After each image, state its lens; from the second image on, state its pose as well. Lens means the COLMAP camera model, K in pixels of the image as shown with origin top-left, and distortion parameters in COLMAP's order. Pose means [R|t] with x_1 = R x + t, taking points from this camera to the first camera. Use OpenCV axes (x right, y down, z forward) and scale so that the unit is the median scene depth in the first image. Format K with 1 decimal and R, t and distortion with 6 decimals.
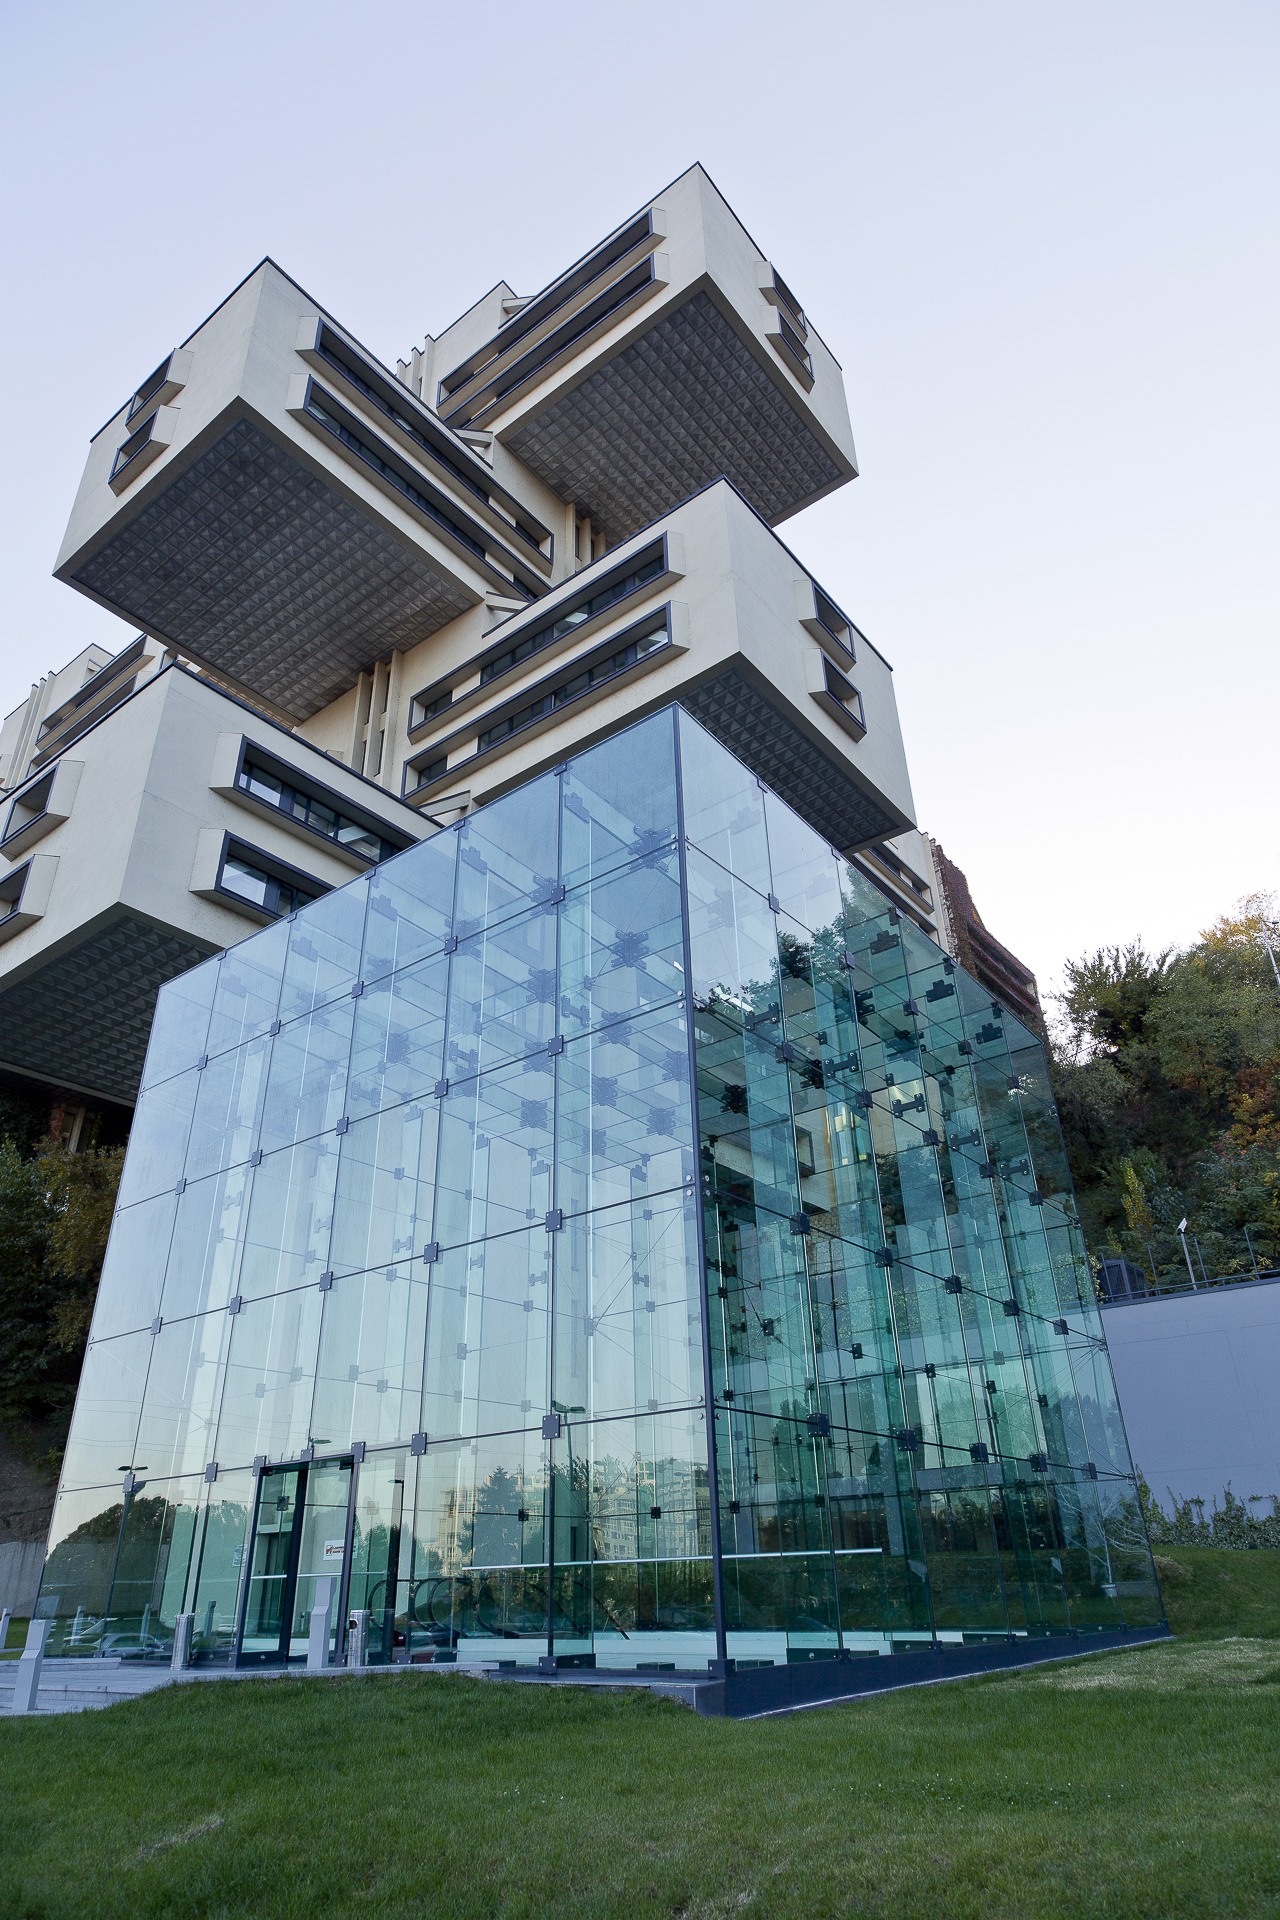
lens RADIAL K [[1144.8, 0, 635.7], [0, 1144.8, 965.0], [0, 0, 1]] dist [0.002483, -0.000729]
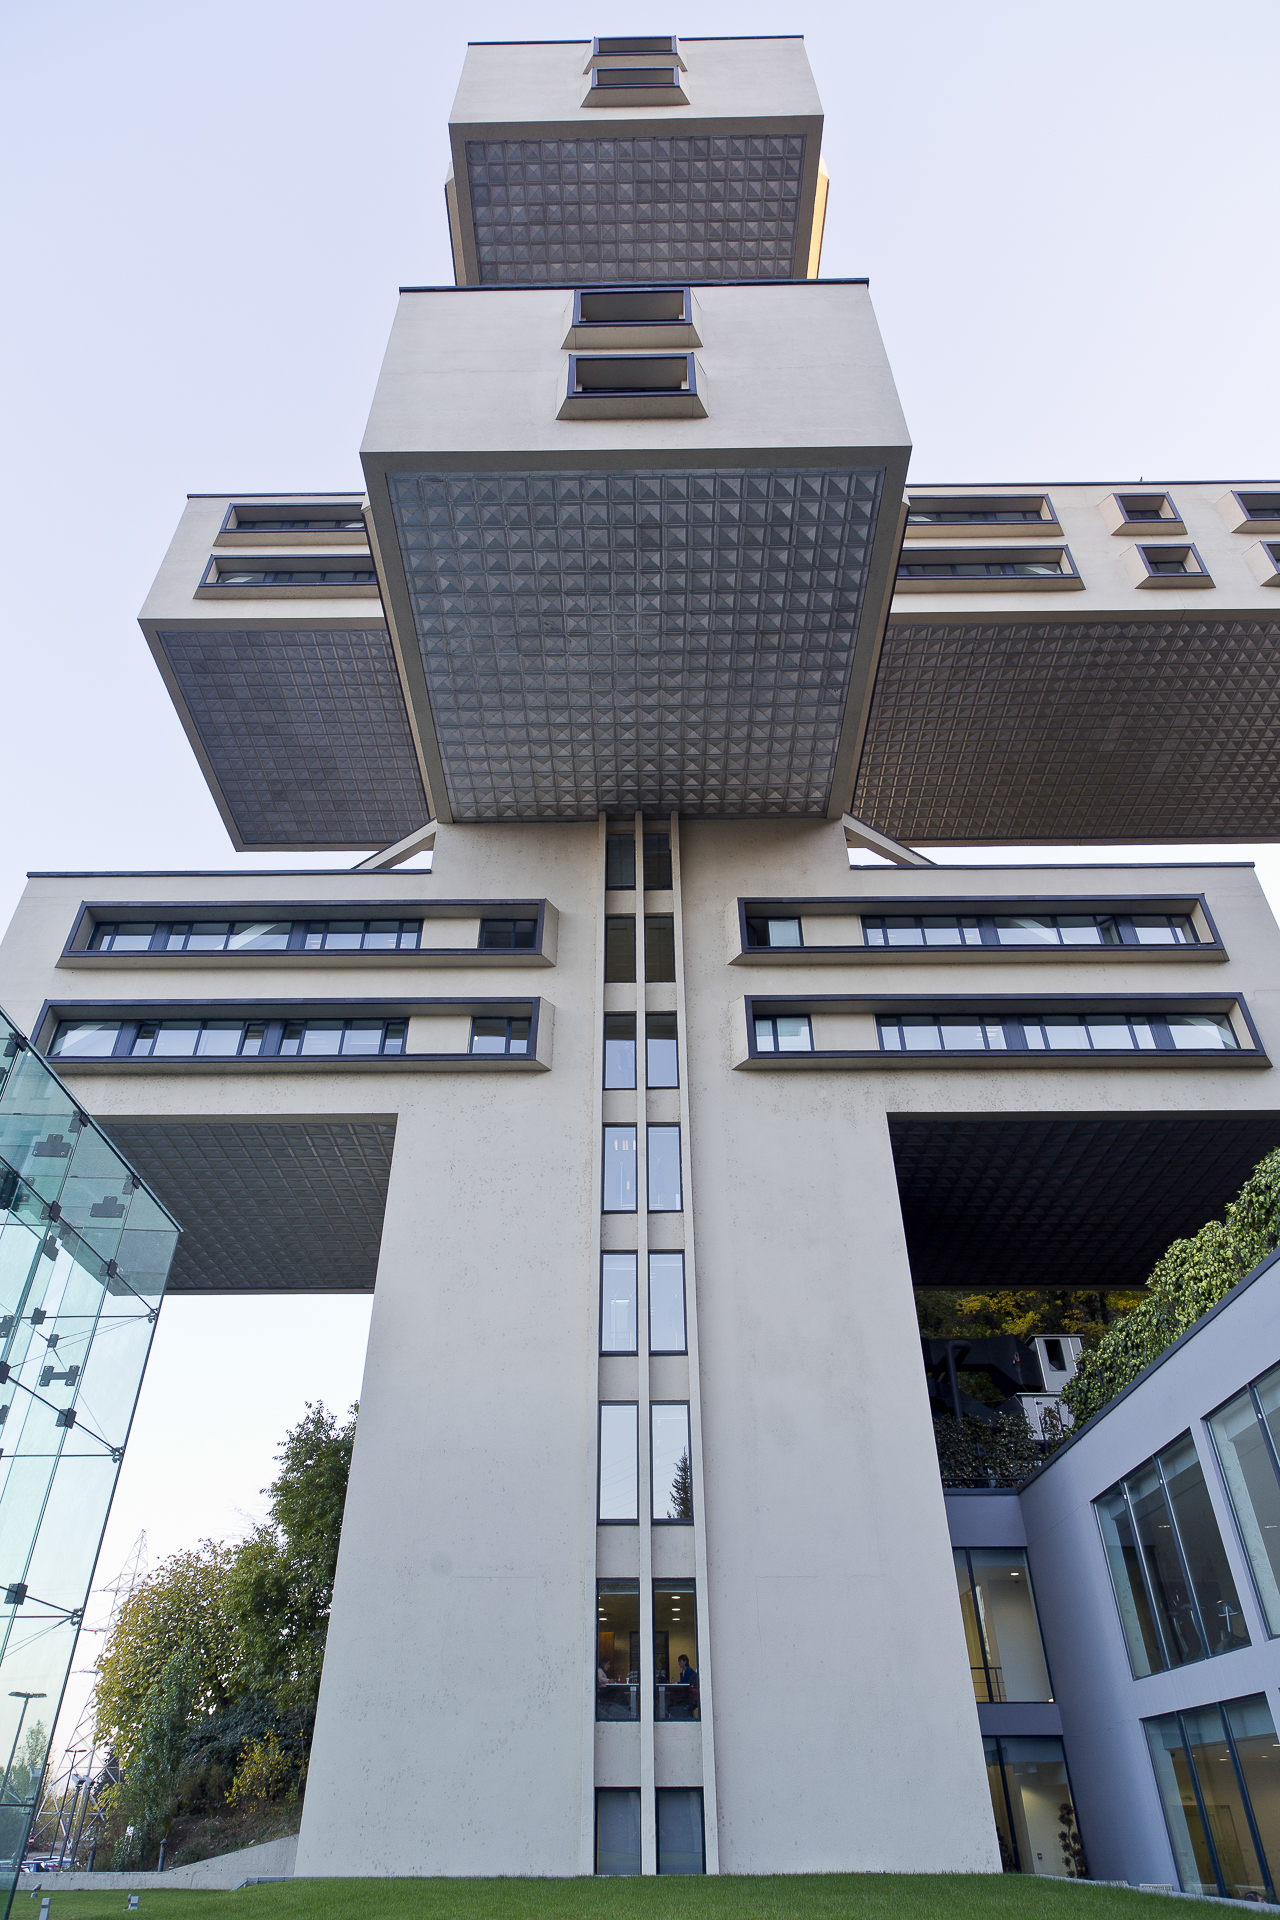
lens RADIAL K [[1144.8, 0, 635.7], [0, 1144.8, 965.0], [0, 0, 1]] dist [0.002483, -0.000729]
pose [[0.613780, -0.460539, -0.641232, 0.389808], [0.372451, 0.885071, -0.279159, 0.209798], [0.696099, -0.067485, 0.714767, 0.458672]]
